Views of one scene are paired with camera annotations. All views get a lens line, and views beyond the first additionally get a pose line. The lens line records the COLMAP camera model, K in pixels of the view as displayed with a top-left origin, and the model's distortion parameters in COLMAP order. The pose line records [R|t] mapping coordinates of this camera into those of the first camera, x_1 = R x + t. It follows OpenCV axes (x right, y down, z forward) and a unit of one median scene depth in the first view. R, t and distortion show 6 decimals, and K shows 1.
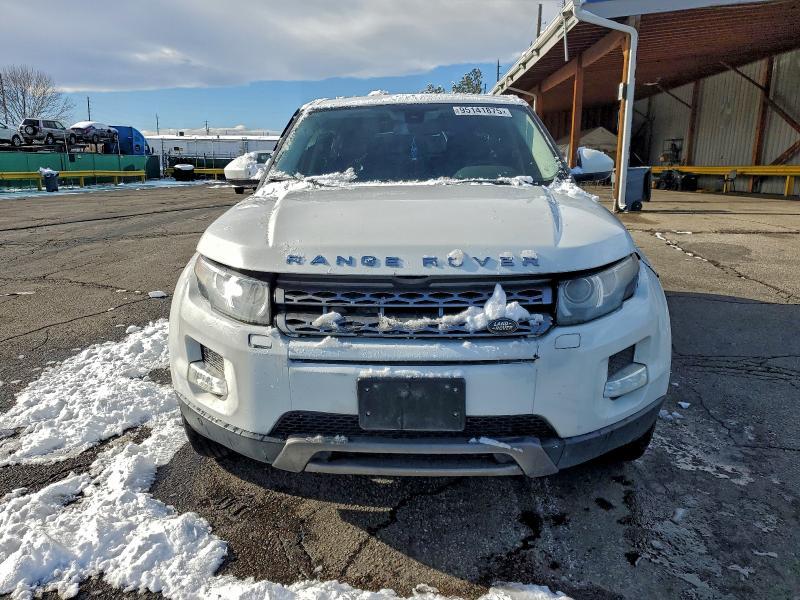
lens RADIAL K [[591.7, 0, 400.0], [0, 591.7, 300.0], [0, 0, 1]] dist [-0.000032, -0.000392]
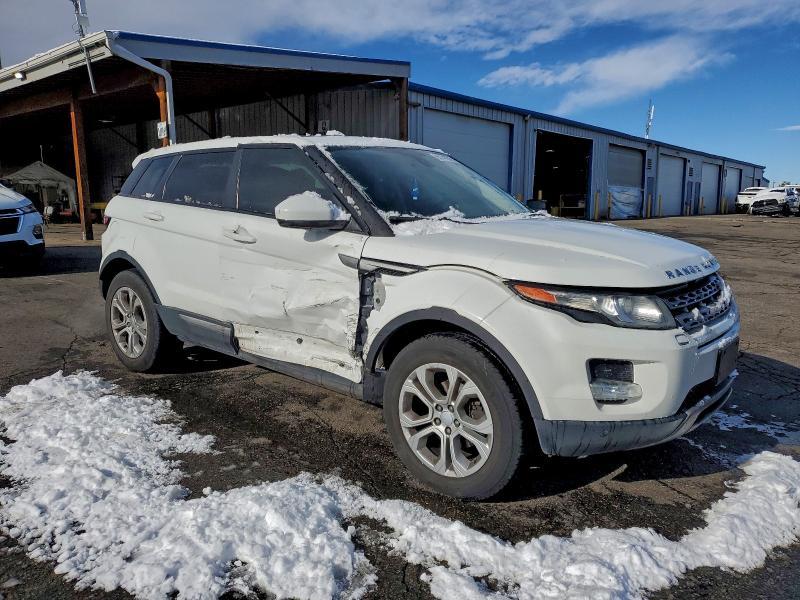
lens RADIAL K [[591.7, 0, 400.0], [0, 591.7, 300.0], [0, 0, 1]] dist [-0.000032, -0.000392]
pose [[0.622750, -0.129407, 0.771645, -0.203632], [0.175044, 0.984273, 0.023797, -0.019459], [-0.762589, 0.120252, 0.635608, 0.079567]]
